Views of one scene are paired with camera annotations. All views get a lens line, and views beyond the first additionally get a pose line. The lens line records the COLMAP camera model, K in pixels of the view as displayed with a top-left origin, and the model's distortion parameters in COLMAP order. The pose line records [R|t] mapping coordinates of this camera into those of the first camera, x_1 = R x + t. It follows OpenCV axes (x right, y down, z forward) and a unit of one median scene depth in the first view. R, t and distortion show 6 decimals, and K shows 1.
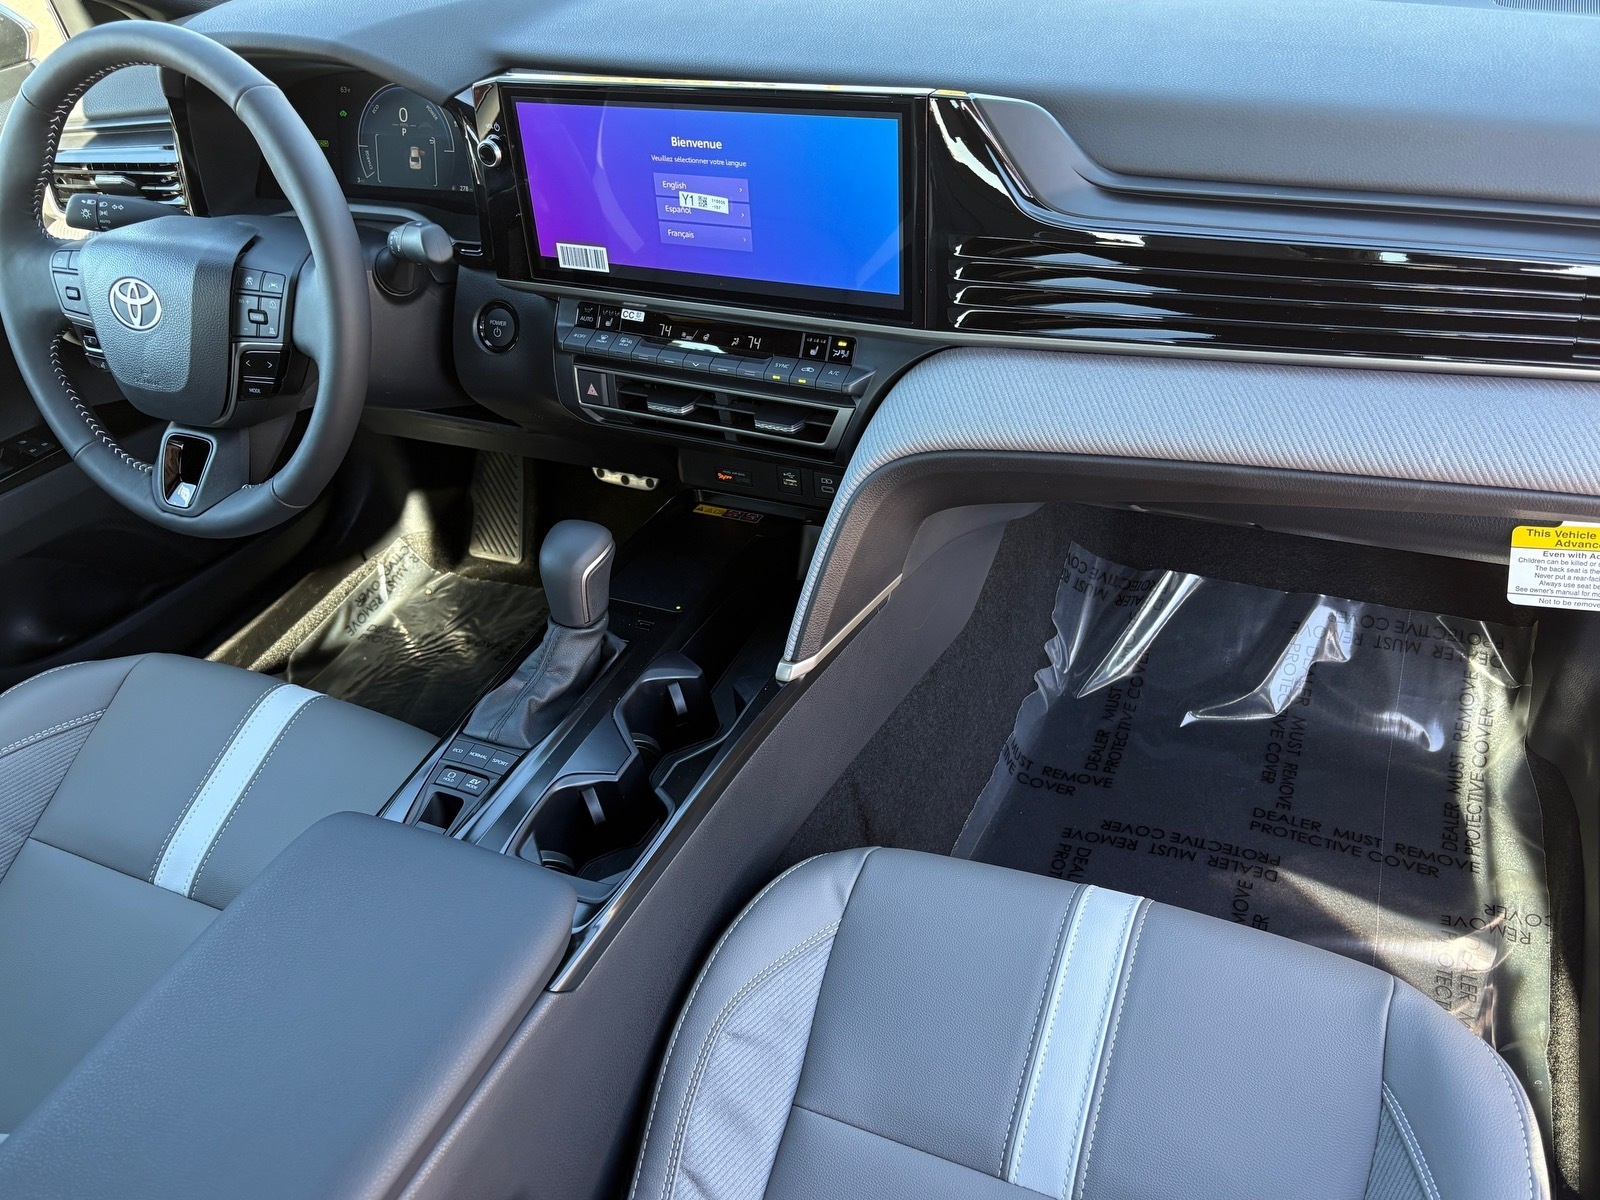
lens RADIAL K [[1278.2, 0, 784.1], [0, 1278.2, 619.4], [0, 0, 1]] dist [0.028881, 0.000903]
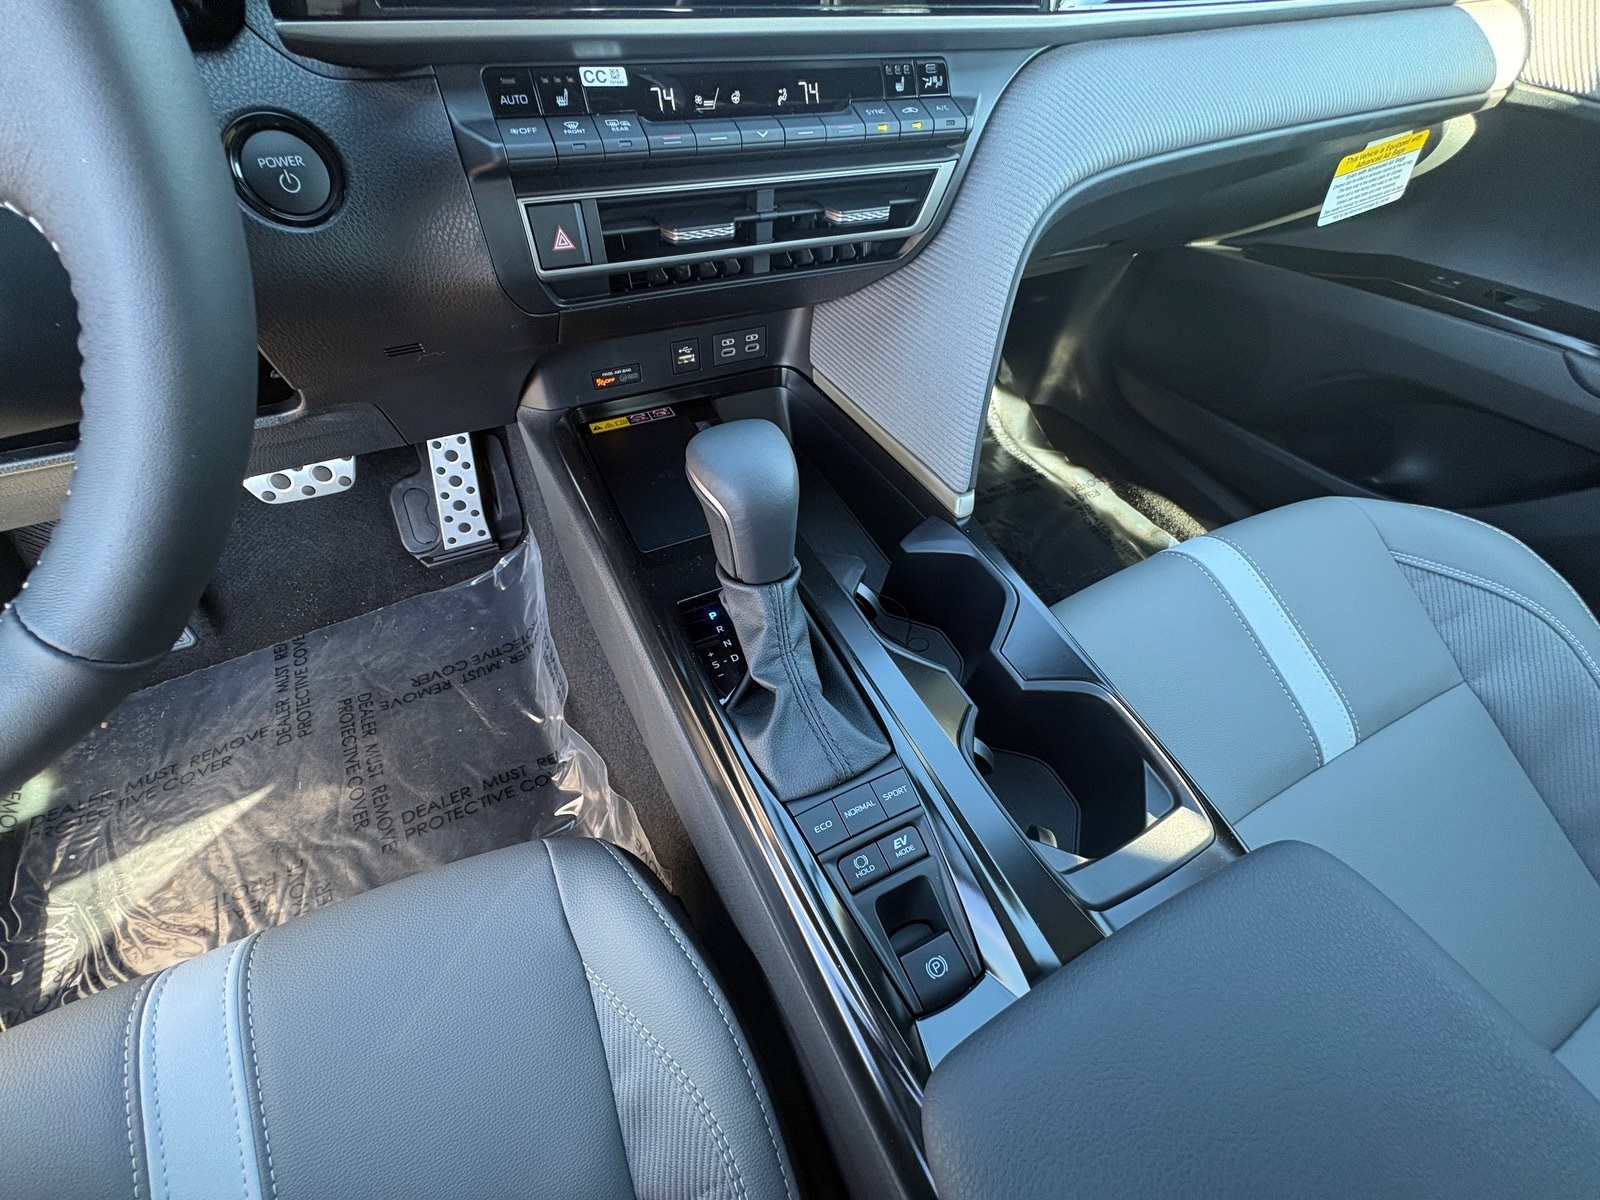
lens RADIAL K [[649.1, 0, 795.7], [0, 649.1, 607.3], [0, 0, 1]] dist [0.001114, -0.000495]
pose [[0.614797, -0.504589, 0.606147, -0.379486], [0.387926, 0.862628, 0.324634, -0.089776], [-0.686686, 0.035556, 0.726084, 0.744463]]
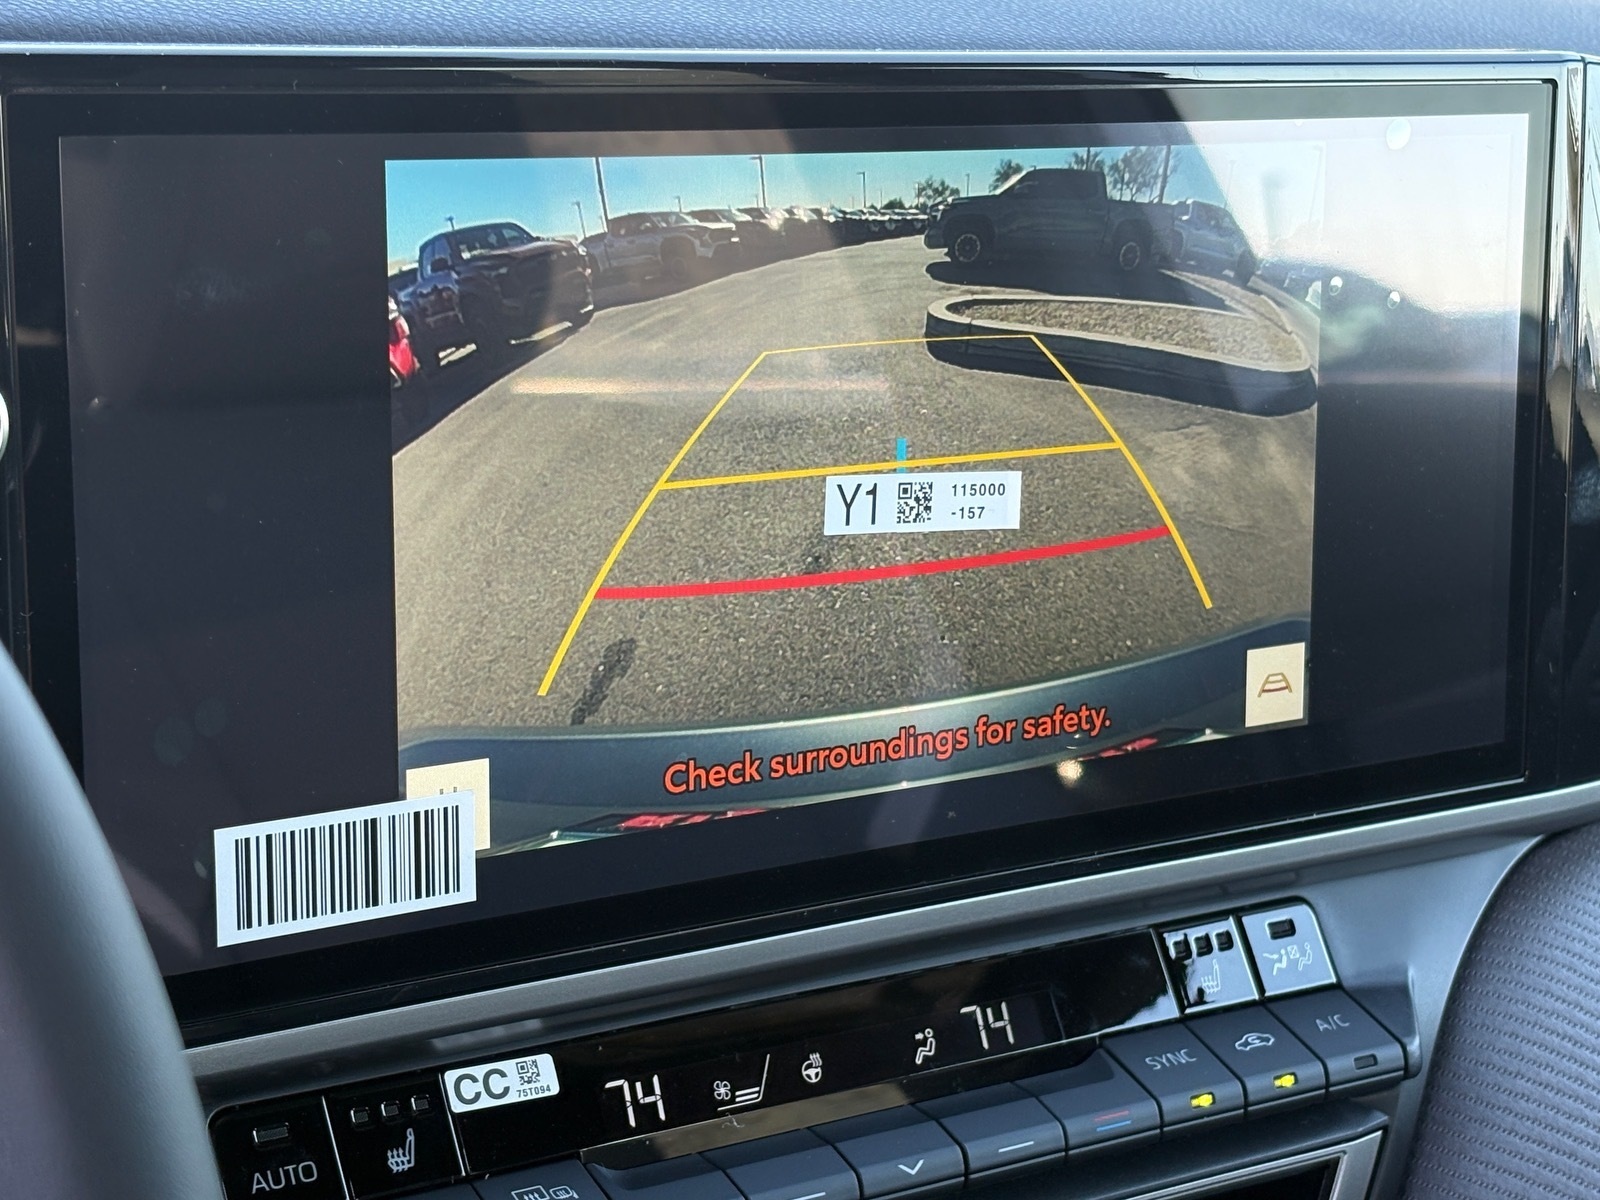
lens RADIAL K [[3194.1, 0, 796.9], [0, 3194.1, 622.8], [0, 0, 1]] dist [0.210182, 0.079262]
pose [[0.468580, -0.098534, 0.877909, -0.583212], [0.458622, 0.876487, -0.146413, -0.207267], [-0.755049, 0.471234, 0.455894, 0.688803]]
